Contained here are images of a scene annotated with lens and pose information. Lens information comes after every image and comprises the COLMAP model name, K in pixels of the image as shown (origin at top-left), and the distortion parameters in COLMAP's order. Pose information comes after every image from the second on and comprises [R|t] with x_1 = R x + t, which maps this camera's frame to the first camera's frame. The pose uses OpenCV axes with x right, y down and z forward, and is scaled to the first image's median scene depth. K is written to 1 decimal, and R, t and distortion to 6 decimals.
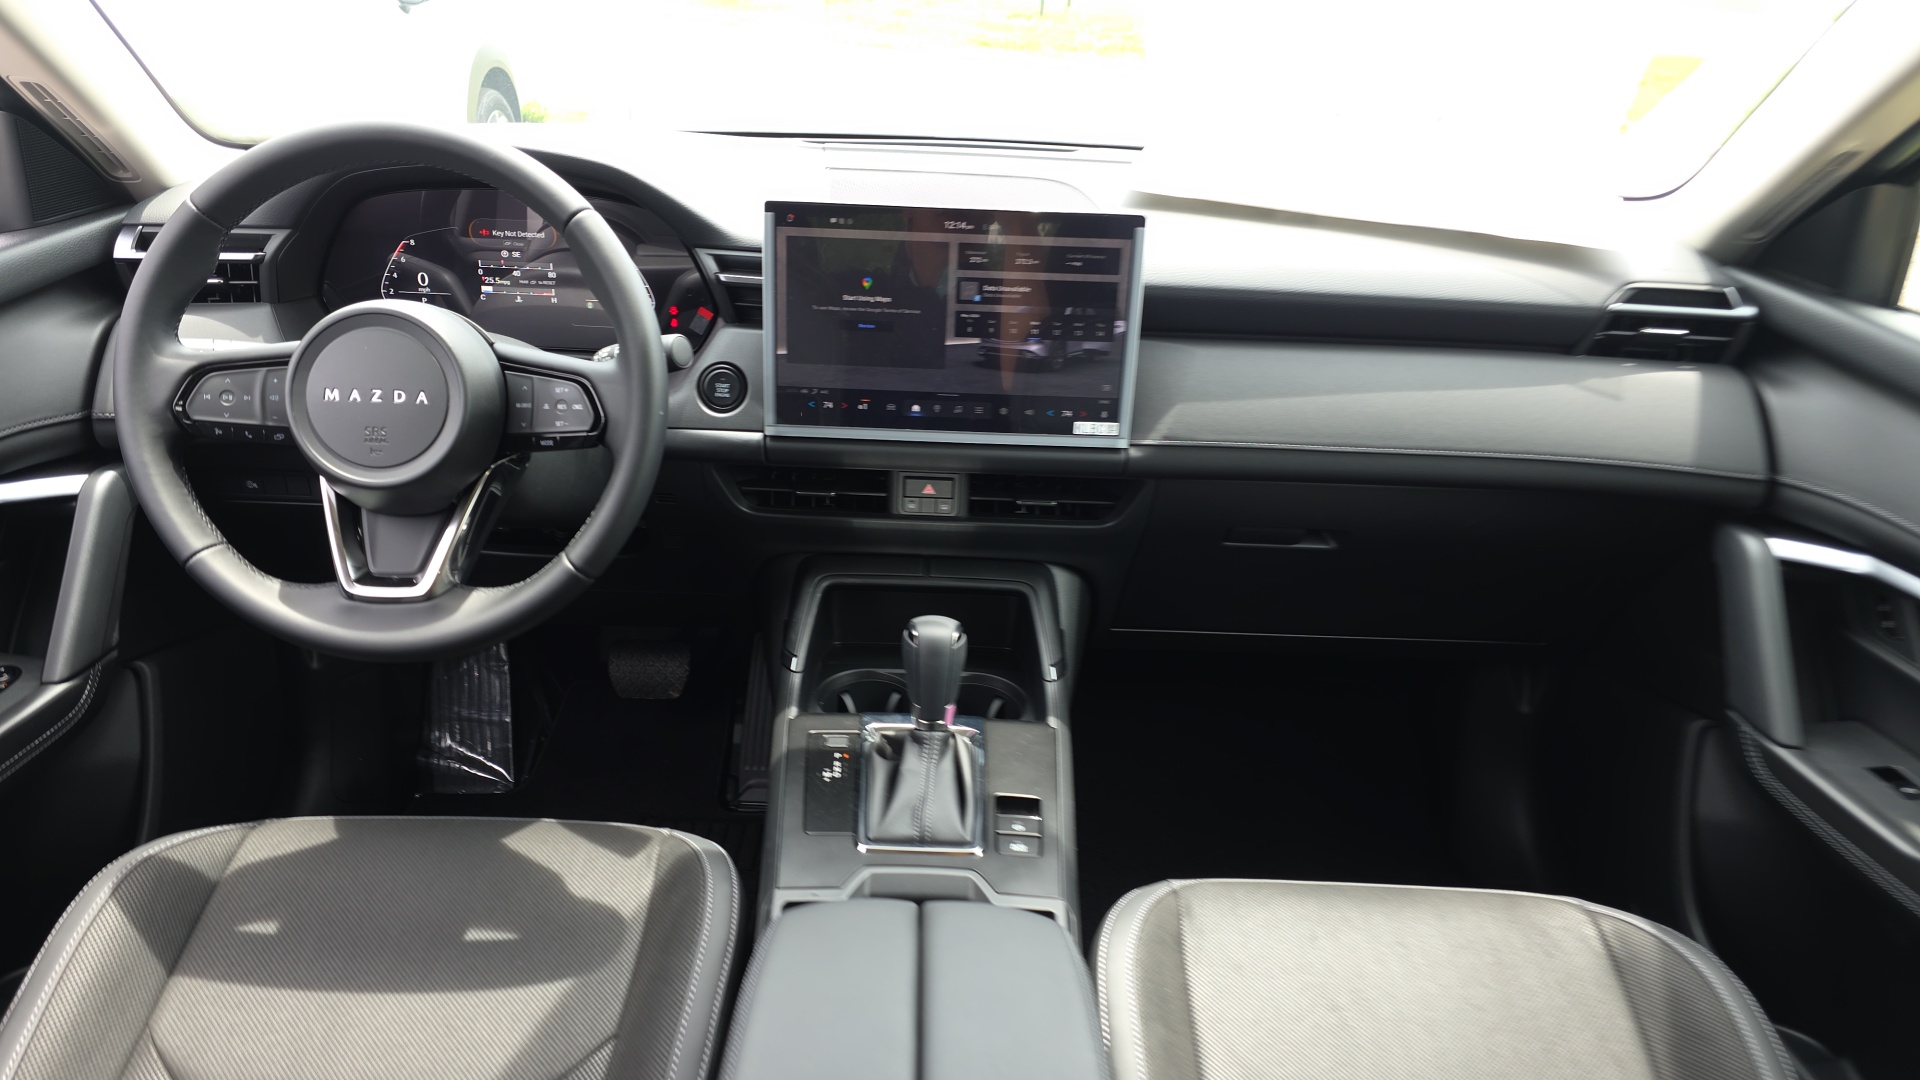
lens RADIAL K [[1291.5, 0, 927.0], [0, 1291.5, 581.3], [0, 0, 1]] dist [0.072926, -0.083863]
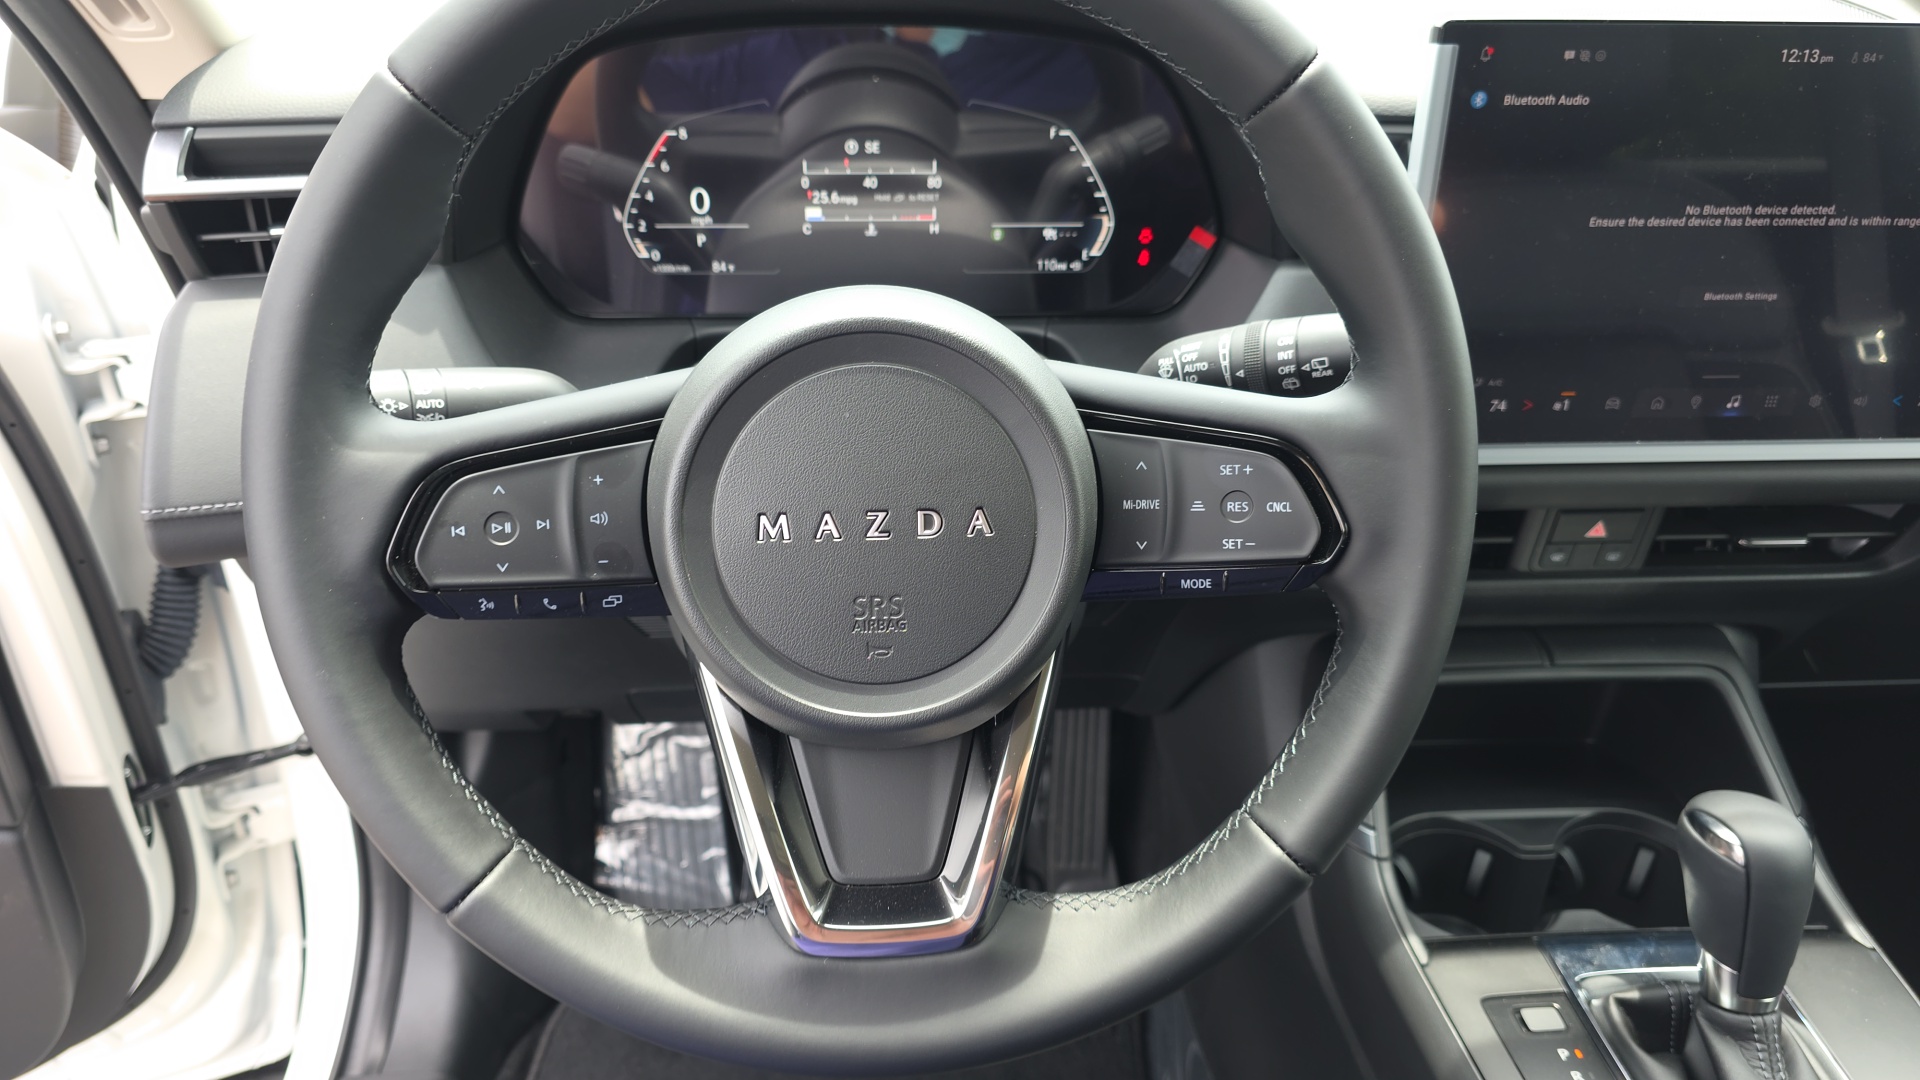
lens RADIAL K [[1320.5, 0, 935.9], [0, 1320.5, 569.5], [0, 0, 1]] dist [0.039483, -0.052476]
pose [[0.997732, -0.054615, 0.039352, -0.341171], [0.050431, 0.993664, 0.100446, -0.138192], [-0.044589, -0.098233, 0.994164, 0.458590]]
